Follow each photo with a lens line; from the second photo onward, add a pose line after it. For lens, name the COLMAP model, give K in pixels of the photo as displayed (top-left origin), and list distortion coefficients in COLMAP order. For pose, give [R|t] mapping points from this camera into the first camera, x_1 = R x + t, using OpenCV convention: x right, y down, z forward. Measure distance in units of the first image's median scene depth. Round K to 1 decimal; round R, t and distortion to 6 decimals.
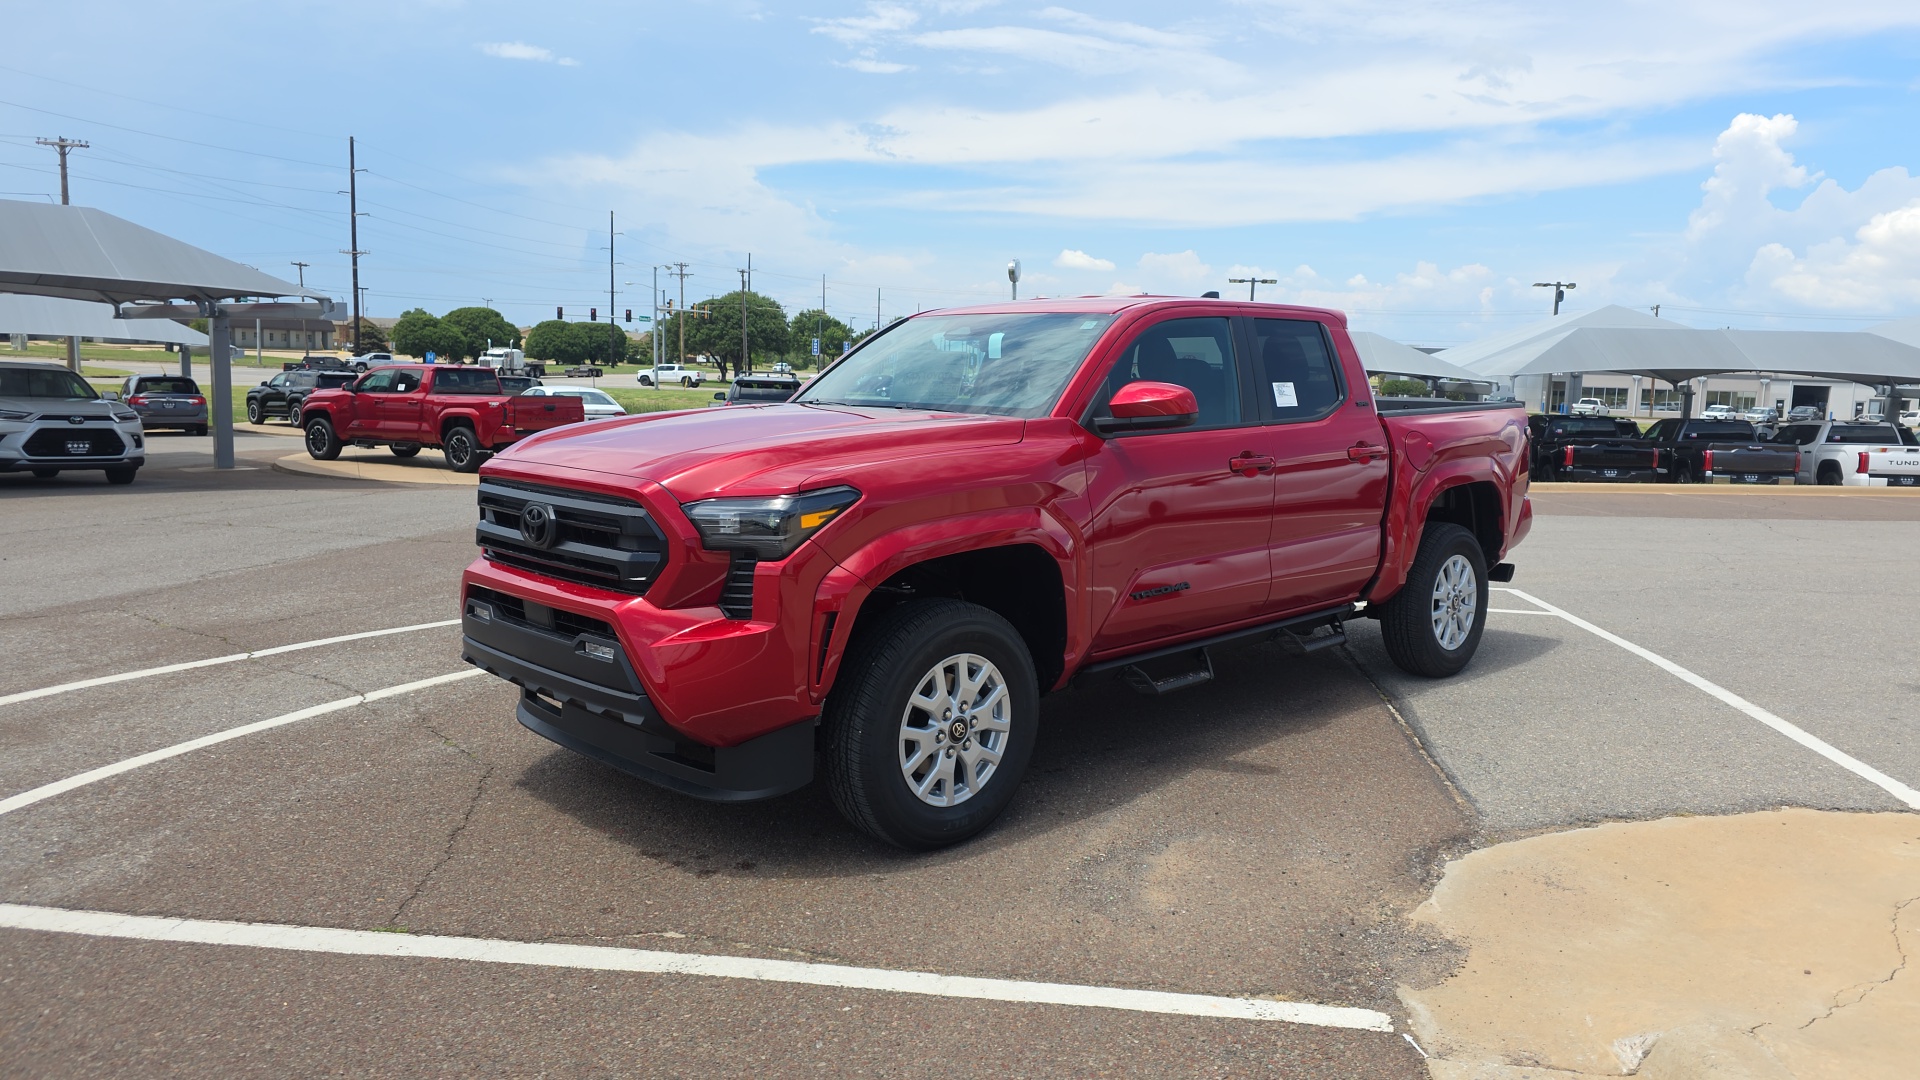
lens RADIAL K [[1287.7, 0, 1030.6], [0, 1287.7, 543.5], [0, 0, 1]] dist [0.057282, -0.056914]
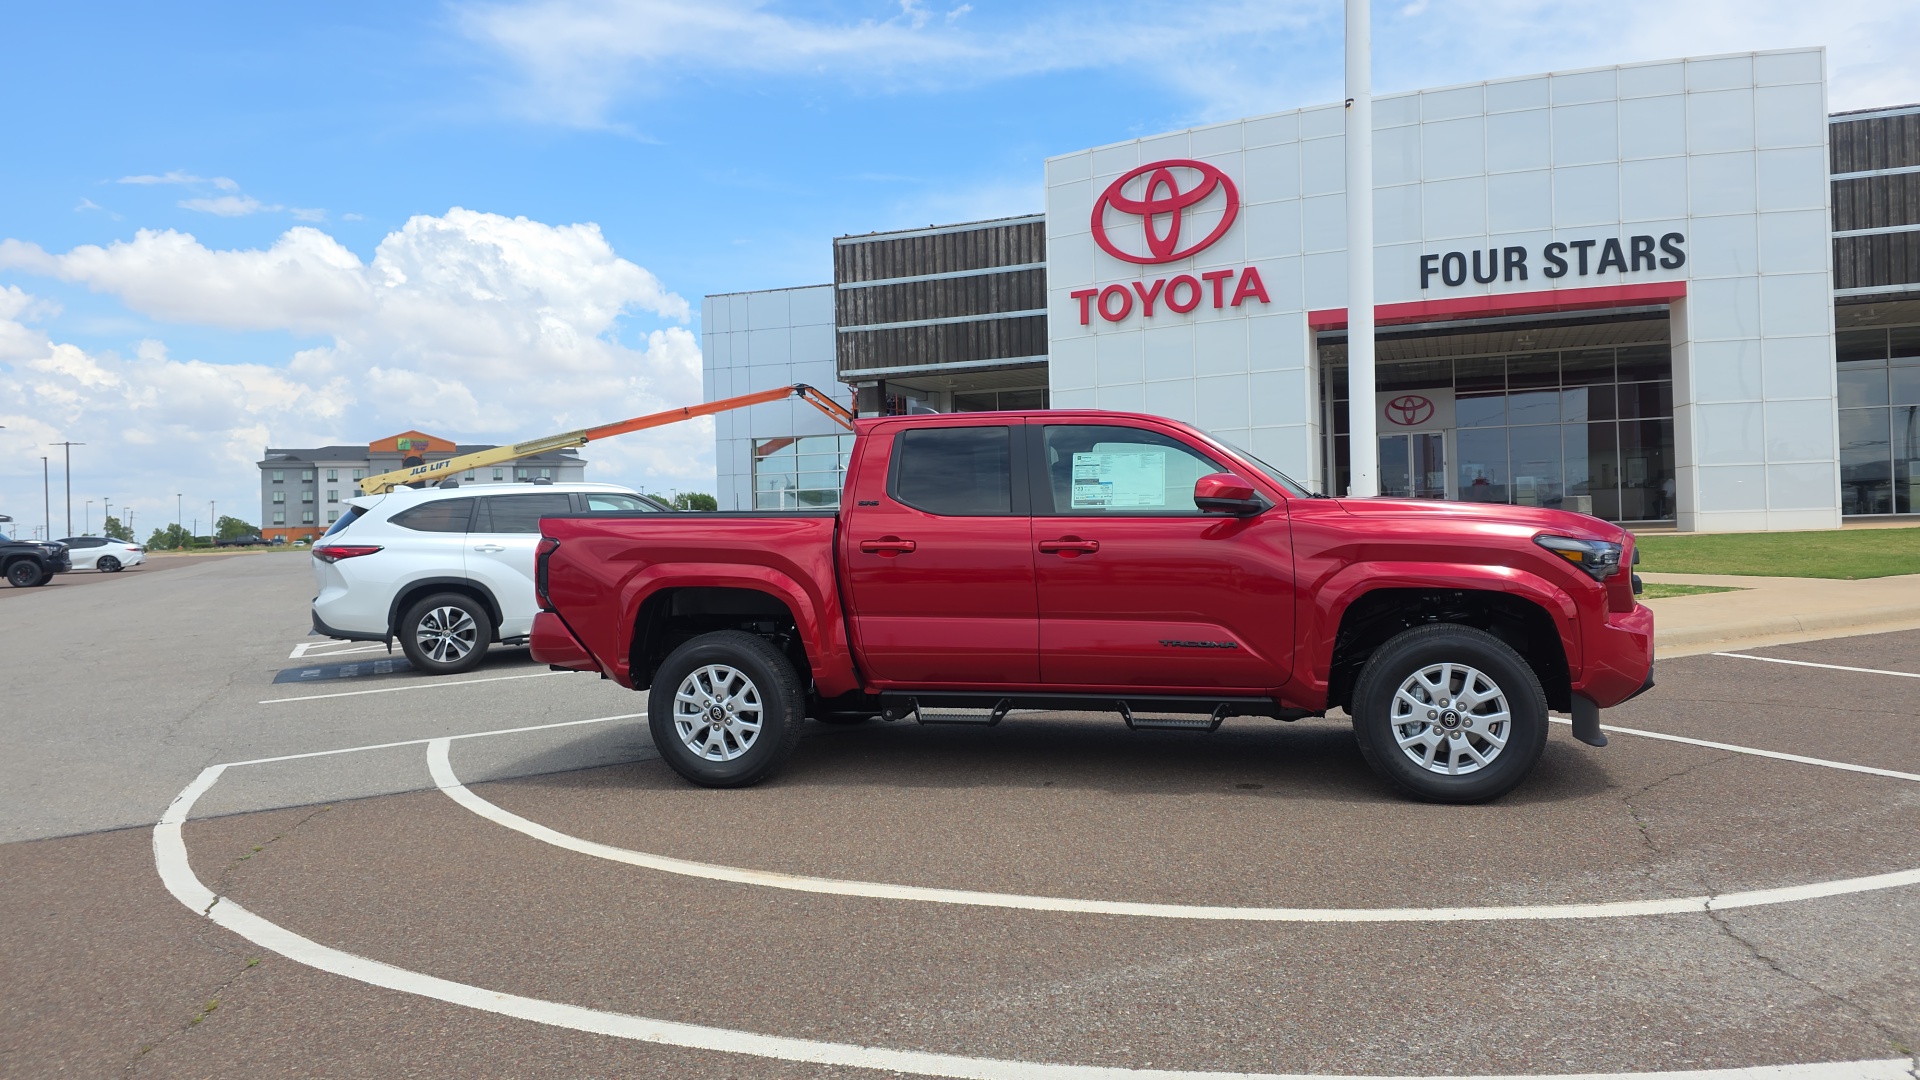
lens RADIAL K [[1244.4, 0, 988.4], [0, 1244.4, 542.1], [0, 0, 1]] dist [0.066614, -0.064118]
pose [[-0.492135, -0.028542, 0.870051, -1.177069], [0.129885, 0.985867, 0.105810, -0.264124], [-0.860775, 0.165080, -0.481473, 2.105663]]
